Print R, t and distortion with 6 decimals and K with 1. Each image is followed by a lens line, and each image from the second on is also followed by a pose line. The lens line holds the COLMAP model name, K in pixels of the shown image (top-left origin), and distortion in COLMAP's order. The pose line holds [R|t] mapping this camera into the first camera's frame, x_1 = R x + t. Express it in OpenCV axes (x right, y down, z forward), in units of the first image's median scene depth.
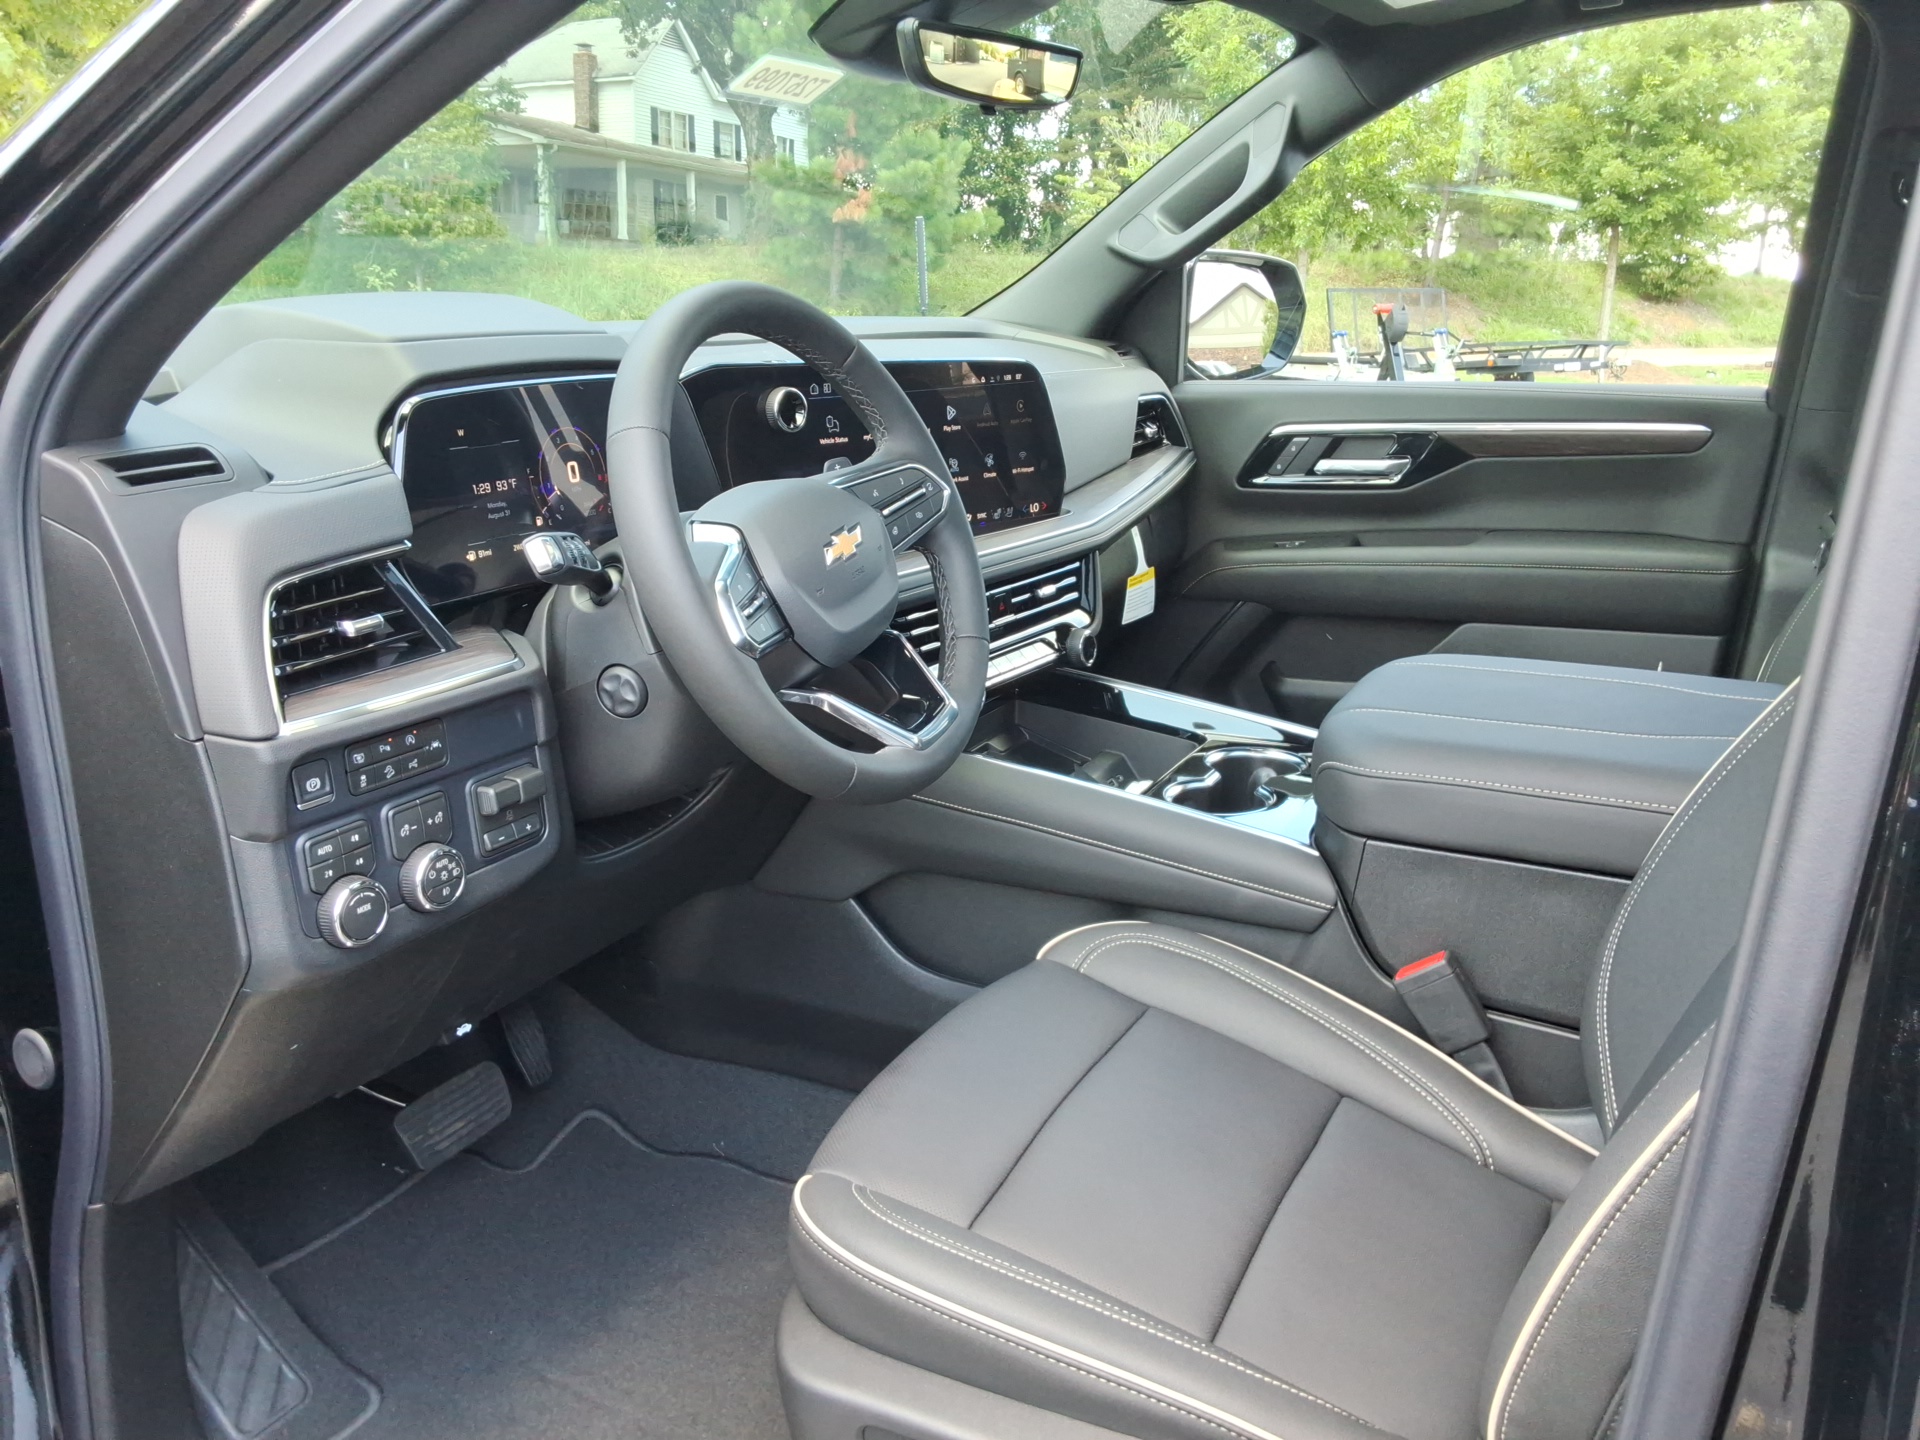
lens RADIAL K [[1560.0, 0, 957.0], [0, 1560.0, 680.0], [0, 0, 1]] dist [0.155715, -0.267803]
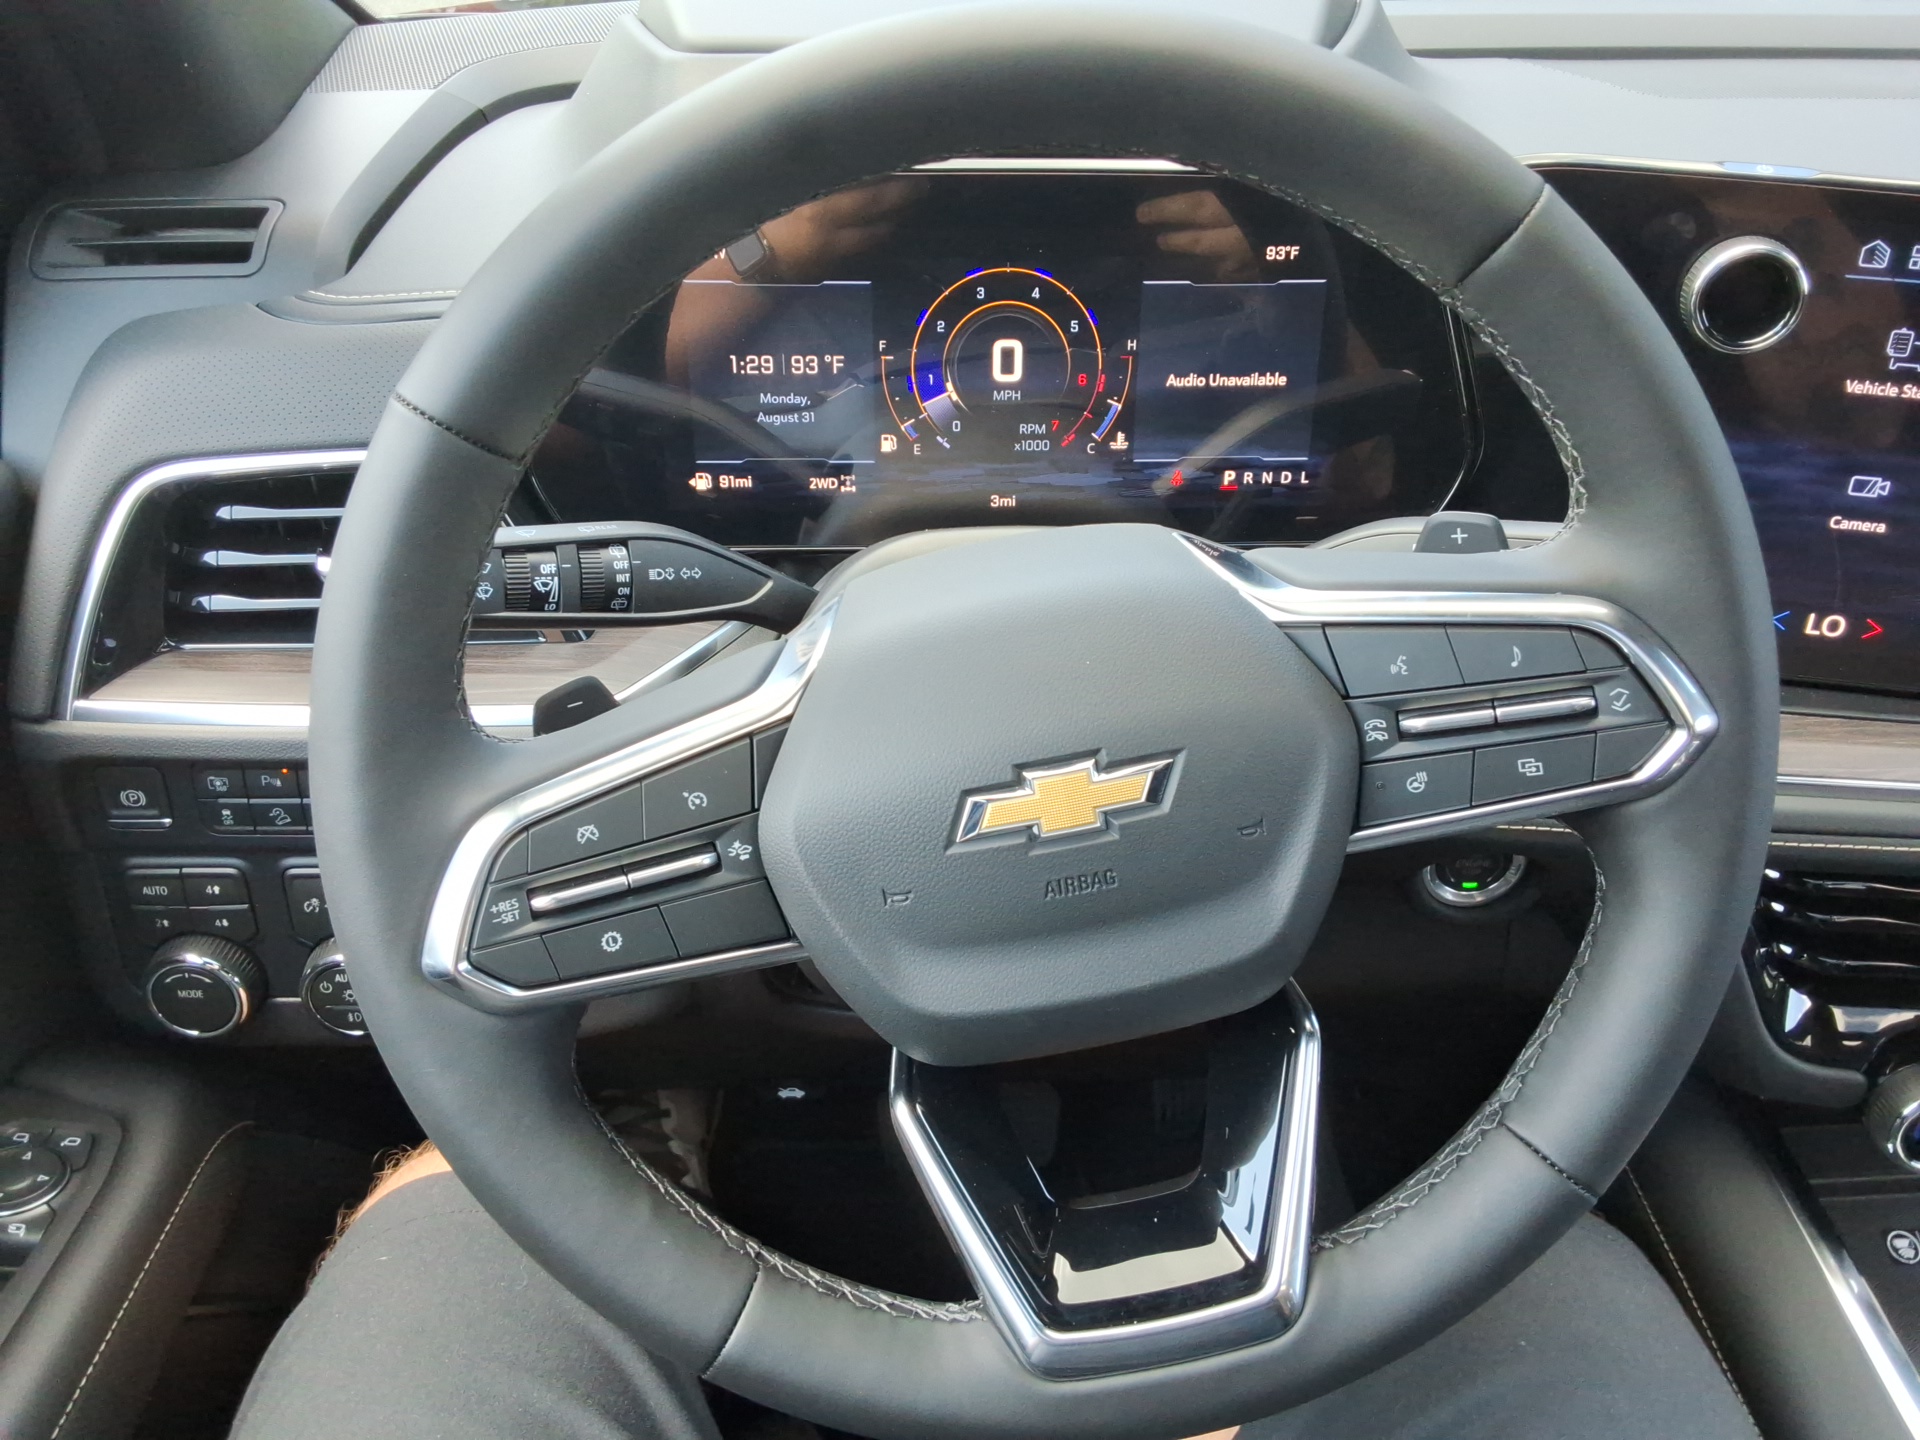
lens RADIAL K [[1549.5, 0, 985.9], [0, 1549.5, 708.1], [0, 0, 1]] dist [0.150564, -0.244259]
pose [[0.502832, 0.454400, -0.735310, 0.174416], [-0.233798, 0.890464, 0.390401, -0.237855], [0.832165, -0.024392, 0.553991, 0.759678]]
